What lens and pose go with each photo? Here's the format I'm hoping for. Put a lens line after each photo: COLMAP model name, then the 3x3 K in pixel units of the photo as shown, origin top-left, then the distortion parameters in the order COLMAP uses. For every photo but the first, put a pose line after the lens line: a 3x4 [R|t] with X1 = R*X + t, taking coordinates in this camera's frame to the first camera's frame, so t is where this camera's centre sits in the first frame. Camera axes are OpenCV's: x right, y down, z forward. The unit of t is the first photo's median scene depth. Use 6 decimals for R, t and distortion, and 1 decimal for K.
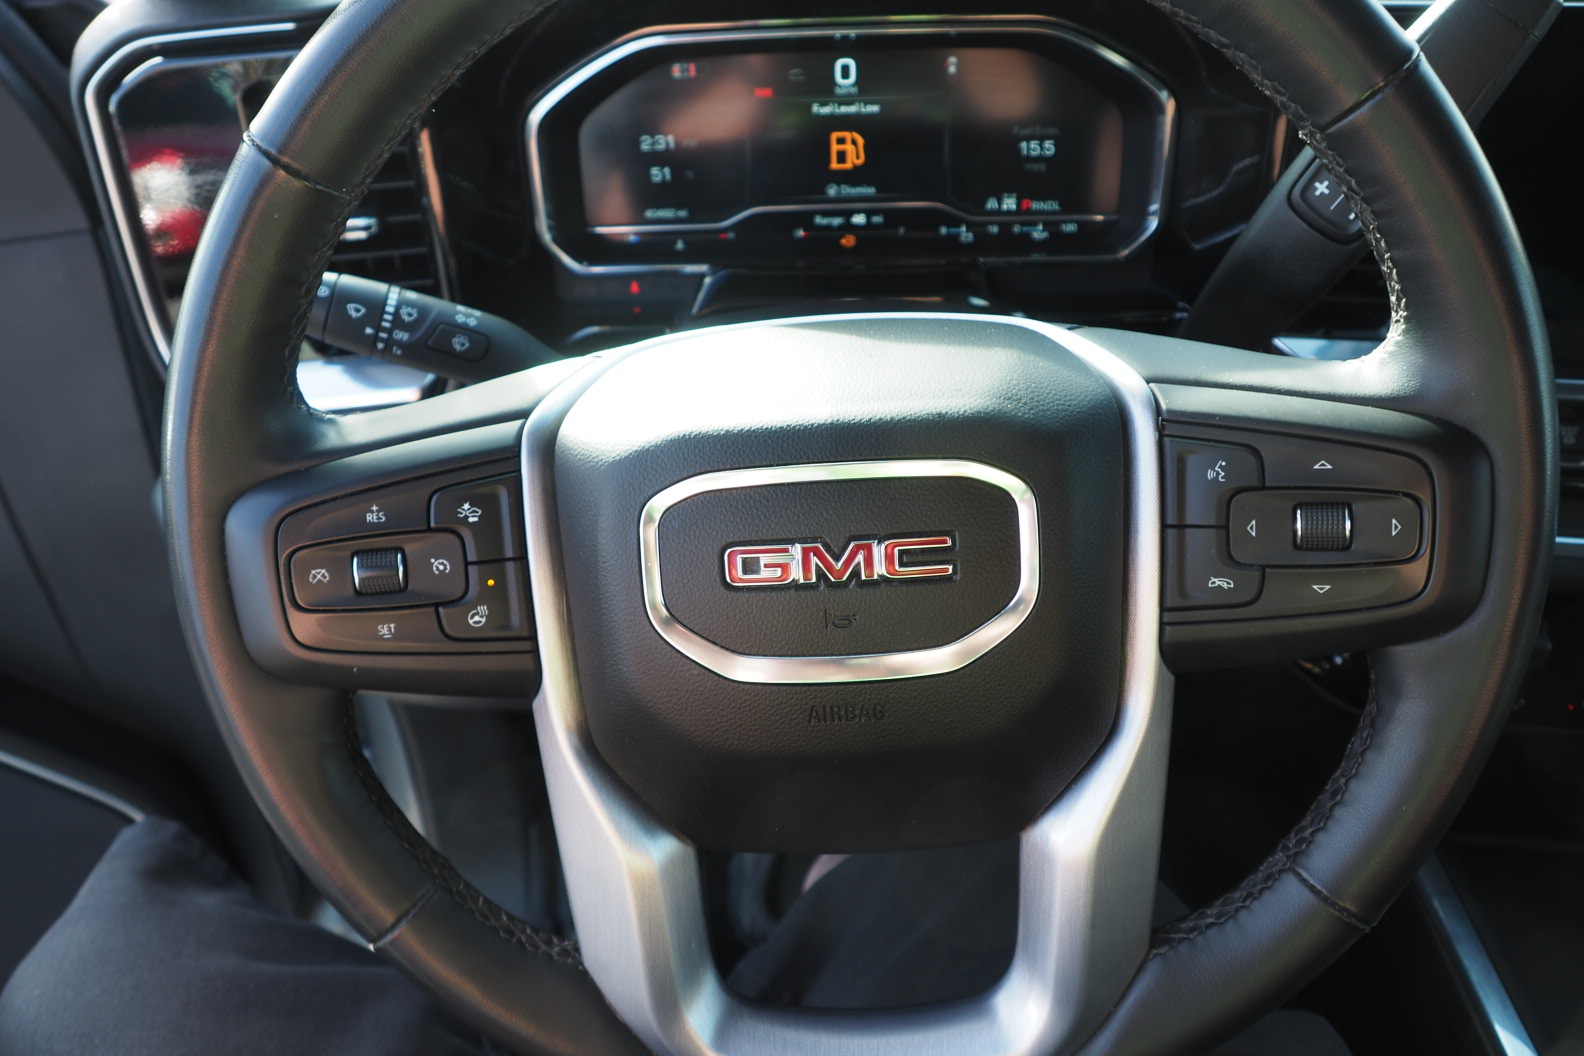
lens RADIAL K [[1105.7, 0, 798.4], [0, 1105.7, 525.5], [0, 0, 1]] dist [-0.024767, 0.006388]
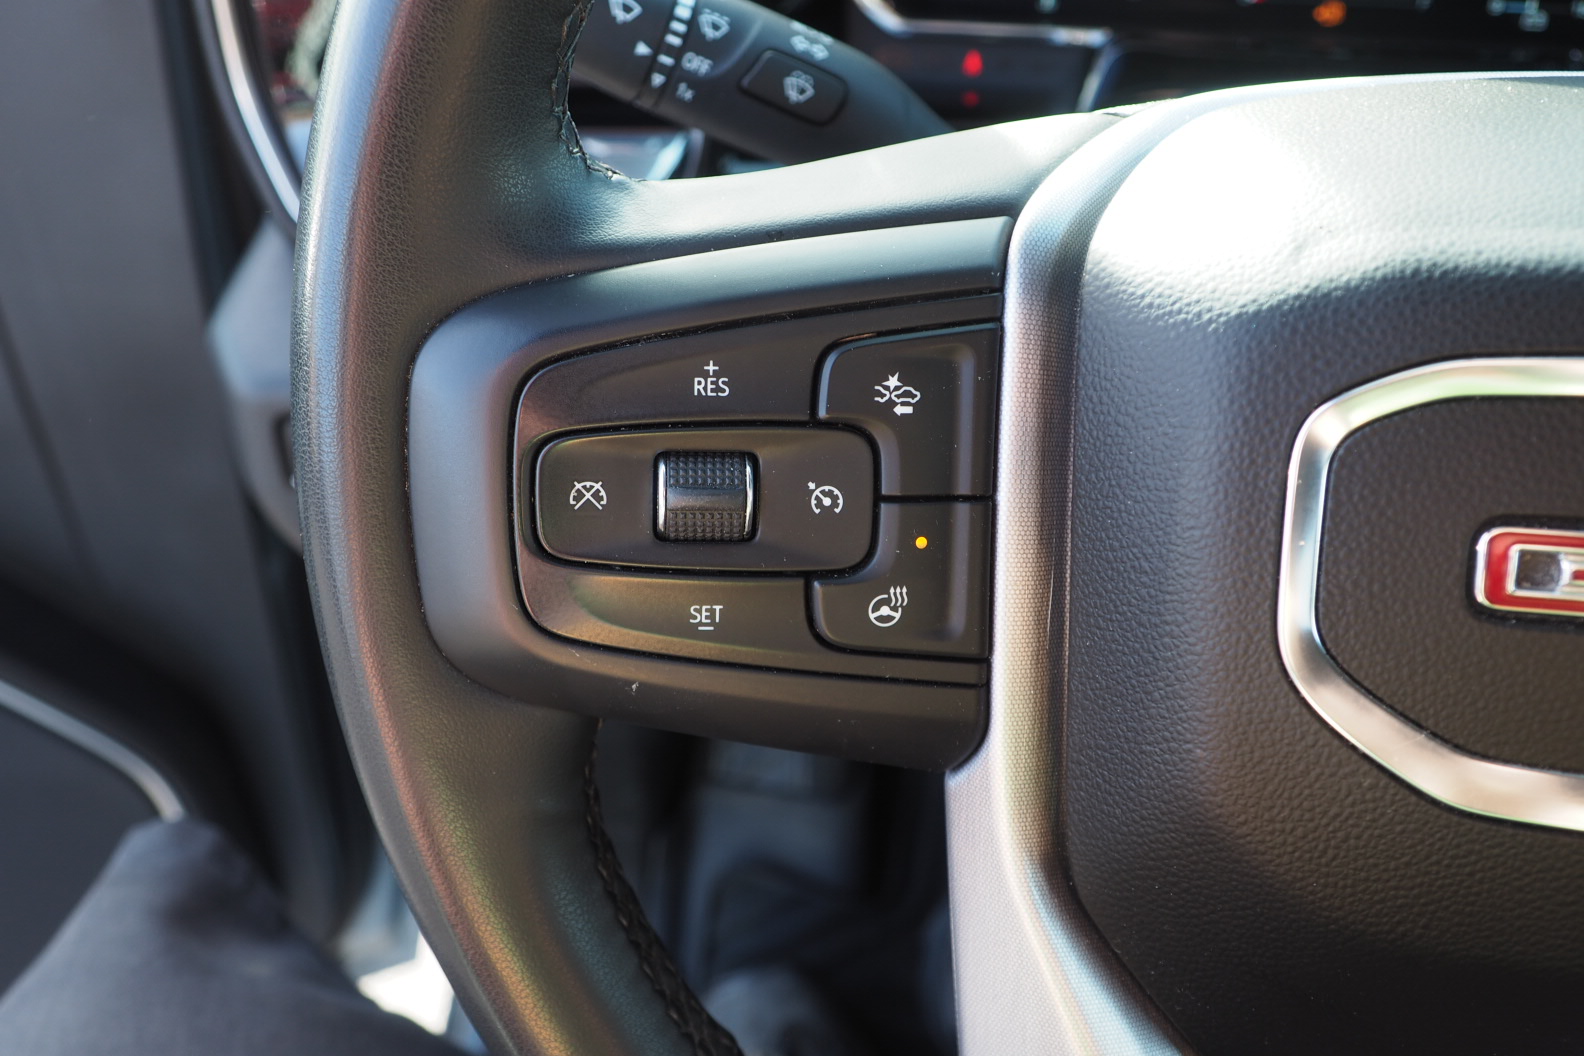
lens RADIAL K [[1364.5, 0, 792.1], [0, 1364.5, 527.8], [0, 0, 1]] dist [-0.017713, -0.003448]
pose [[0.990470, 0.103453, -0.090917, -0.281176], [-0.098026, 0.993234, 0.062268, 0.013244], [0.096744, -0.052762, 0.993910, 0.390945]]
